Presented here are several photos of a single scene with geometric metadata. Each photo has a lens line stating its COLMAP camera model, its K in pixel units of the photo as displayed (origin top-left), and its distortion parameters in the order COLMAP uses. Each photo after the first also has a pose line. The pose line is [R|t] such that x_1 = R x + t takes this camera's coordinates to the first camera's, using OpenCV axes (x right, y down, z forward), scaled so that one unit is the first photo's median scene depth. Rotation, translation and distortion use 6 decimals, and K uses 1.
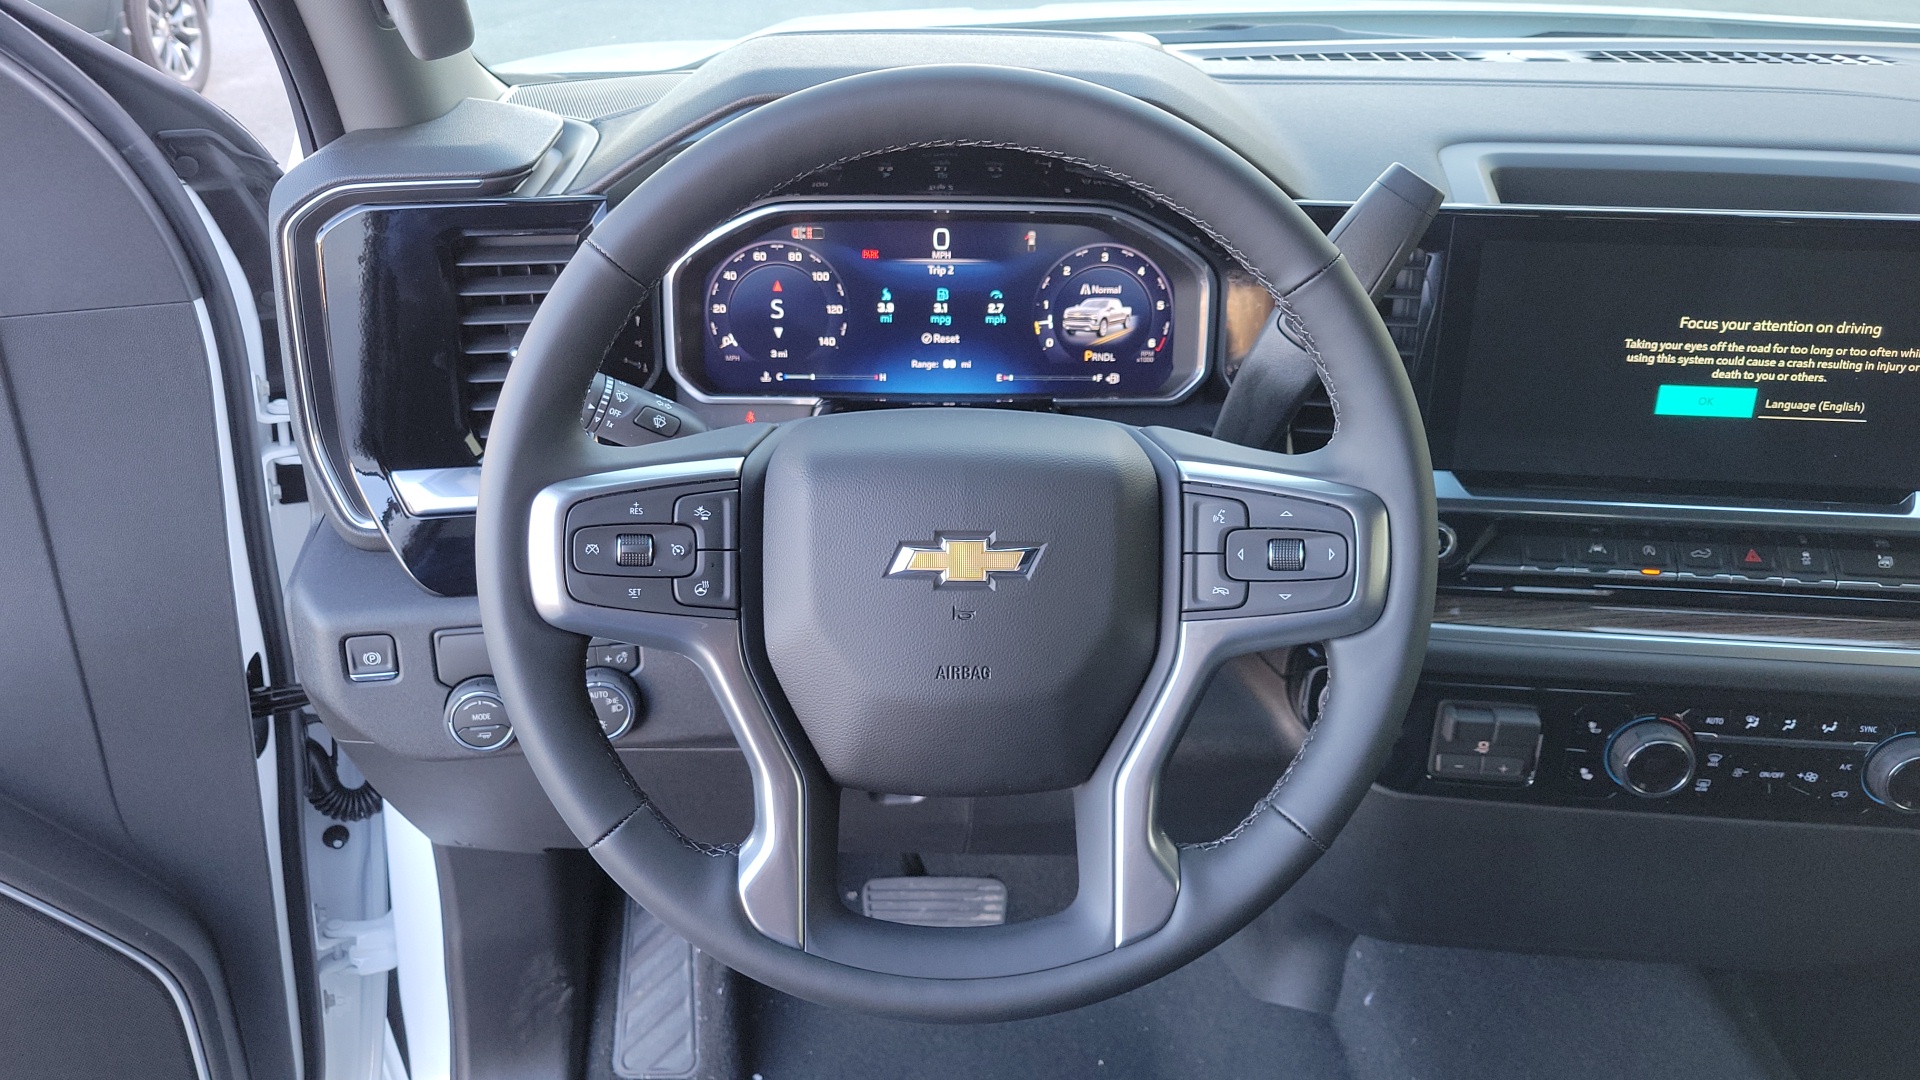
lens RADIAL K [[1467.7, 0, 956.6], [0, 1467.7, 535.7], [0, 0, 1]] dist [0.030091, -0.008583]
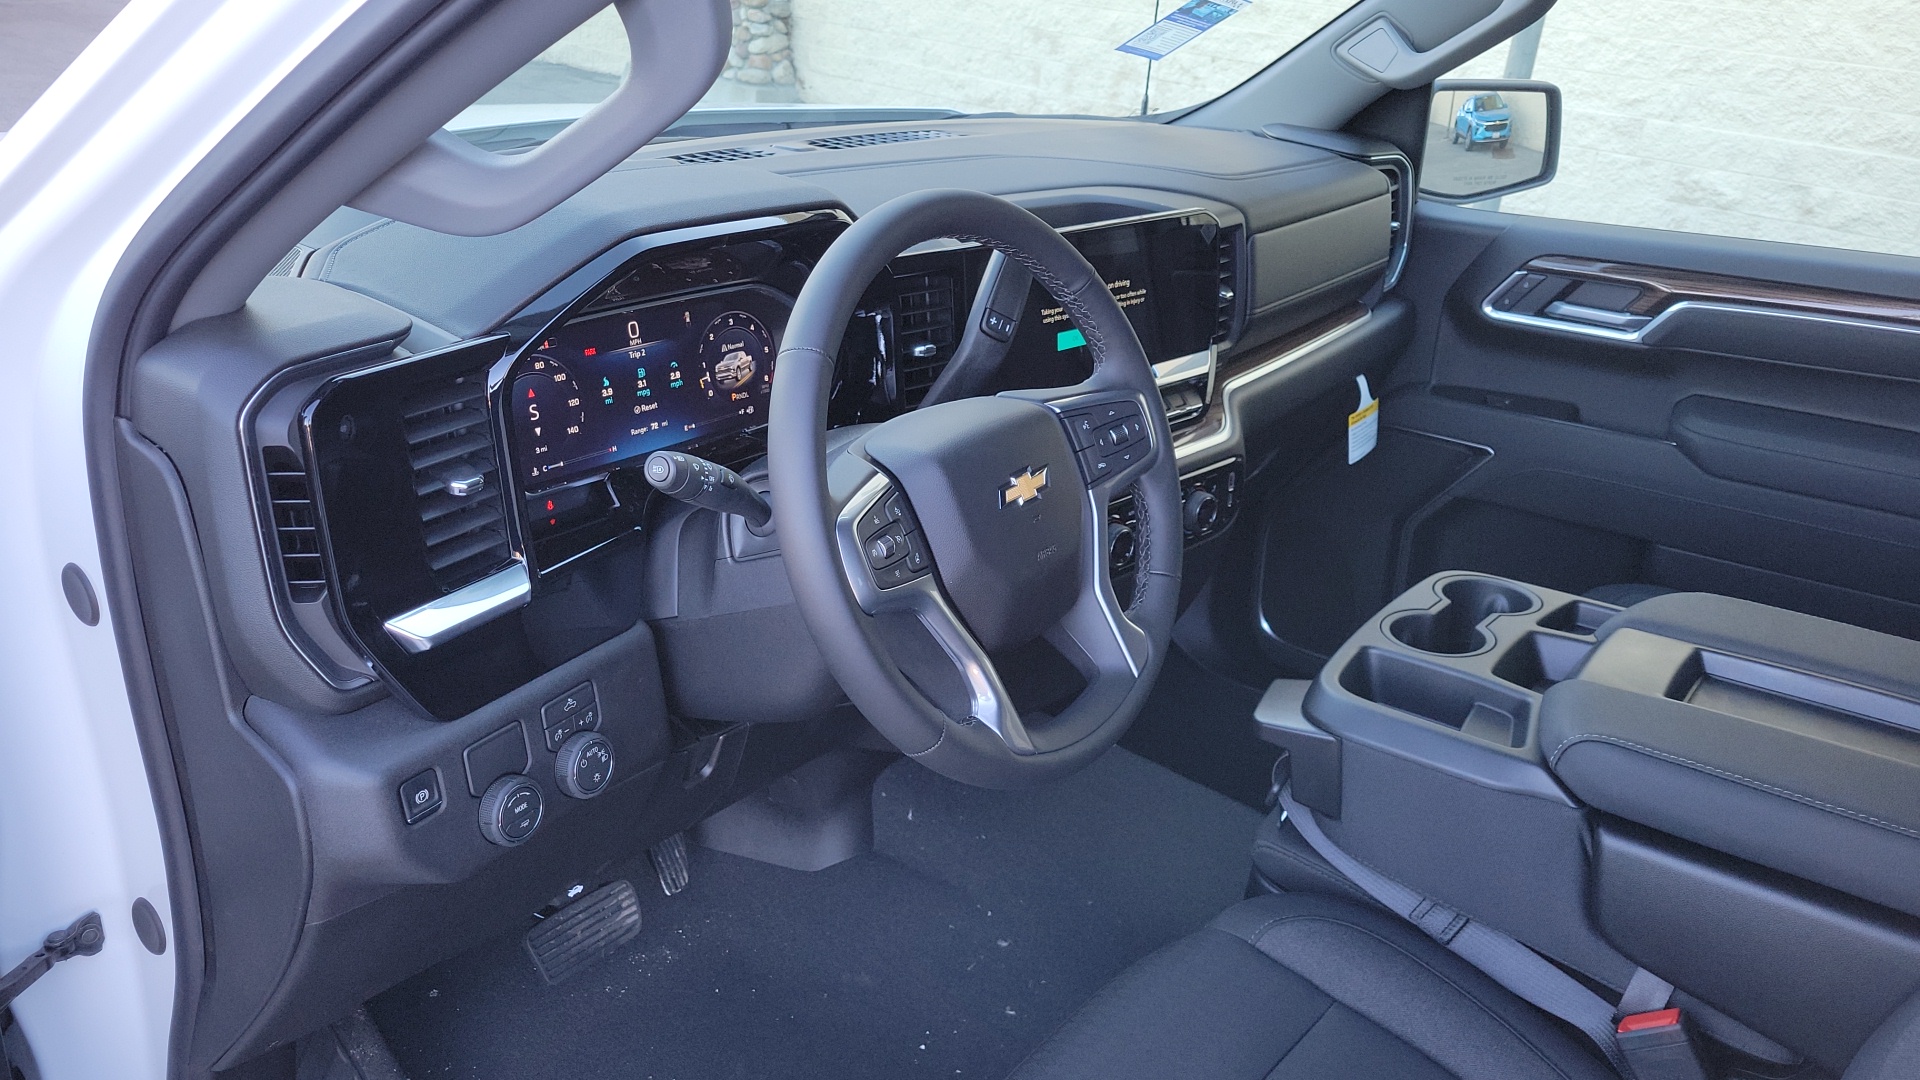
lens RADIAL K [[1443.5, 0, 980.3], [0, 1443.5, 543.6], [0, 0, 1]] dist [0.039568, -0.005551]
pose [[0.621798, -0.283436, 0.730089, -0.844969], [0.306019, 0.946034, 0.106641, -0.076065], [-0.720915, 0.157112, 0.674979, -0.020537]]
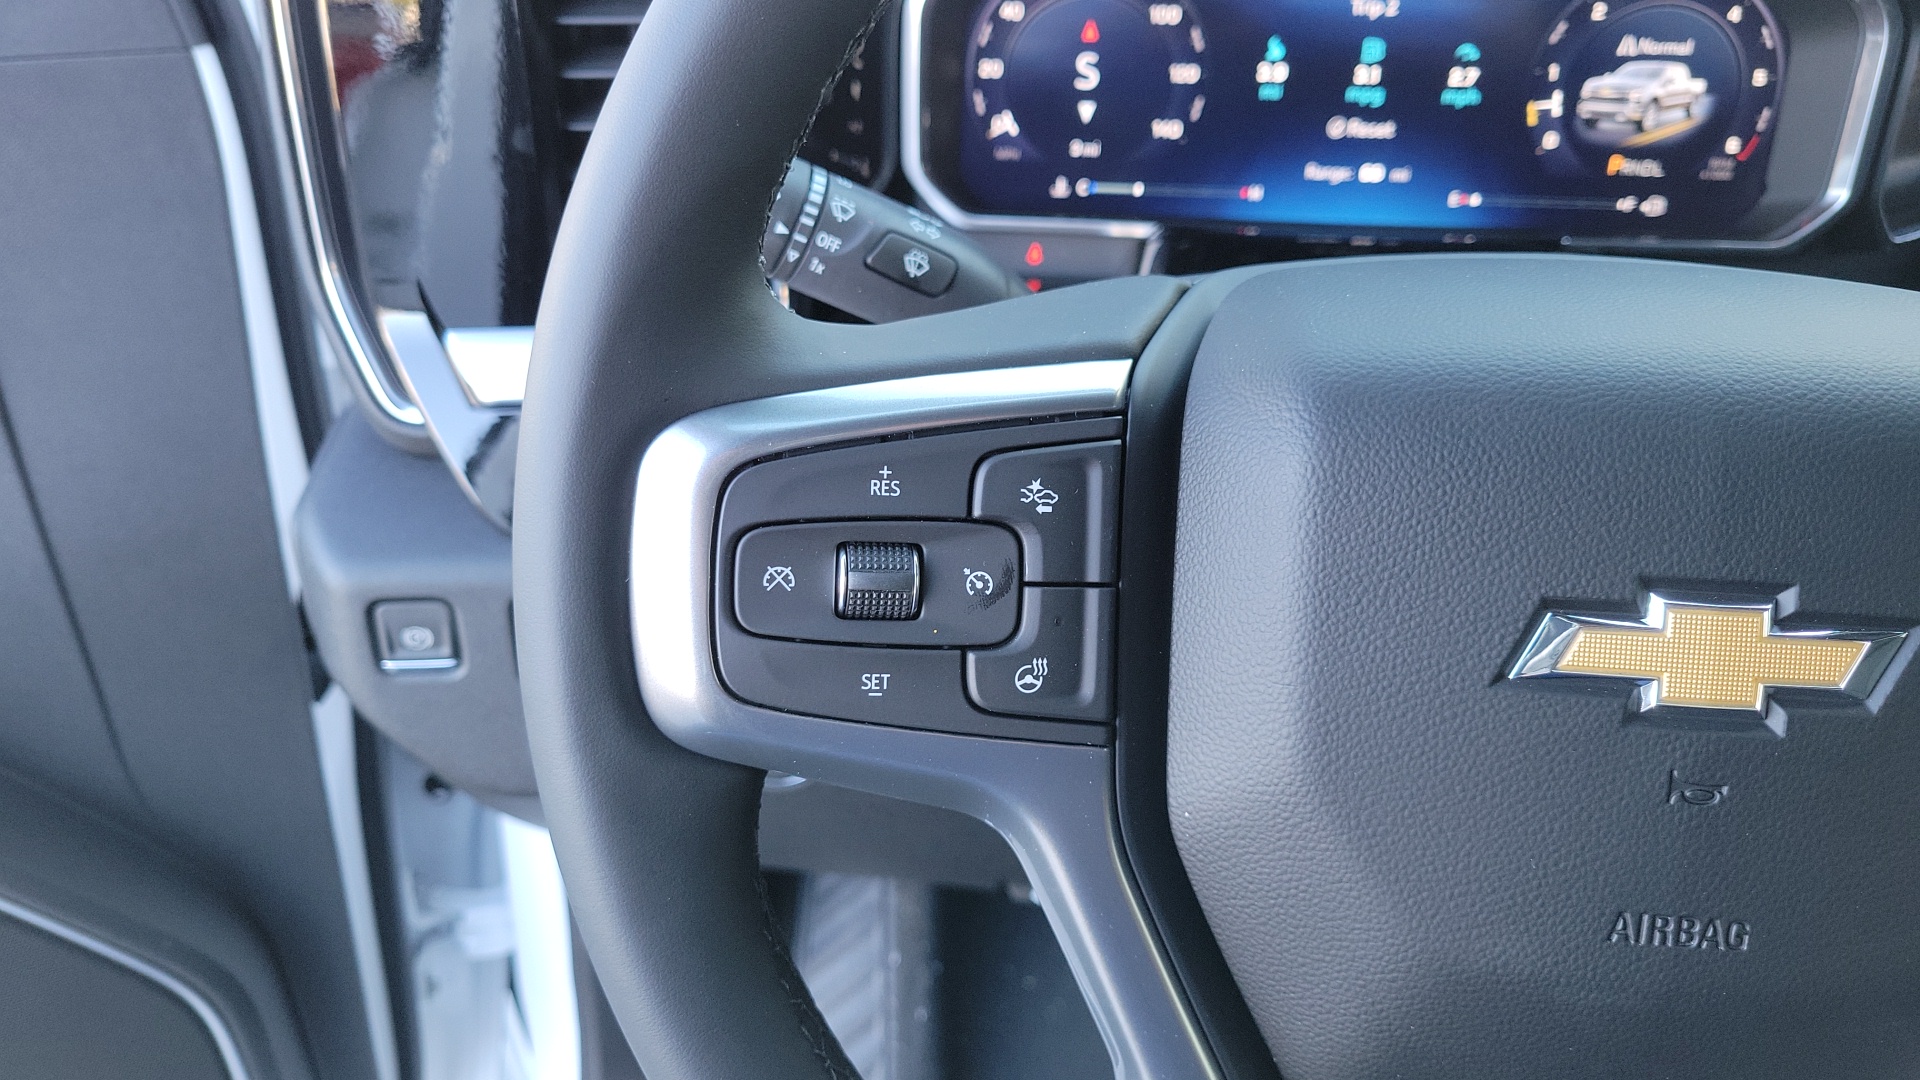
lens RADIAL K [[1496.6, 0, 967.9], [0, 1496.6, 538.3], [0, 0, 1]] dist [0.002172, 0.001695]
pose [[0.993050, 0.051677, -0.105738, -0.105115], [-0.039698, 0.992868, 0.112413, -0.035895], [0.110793, -0.107434, 0.988020, 0.411038]]
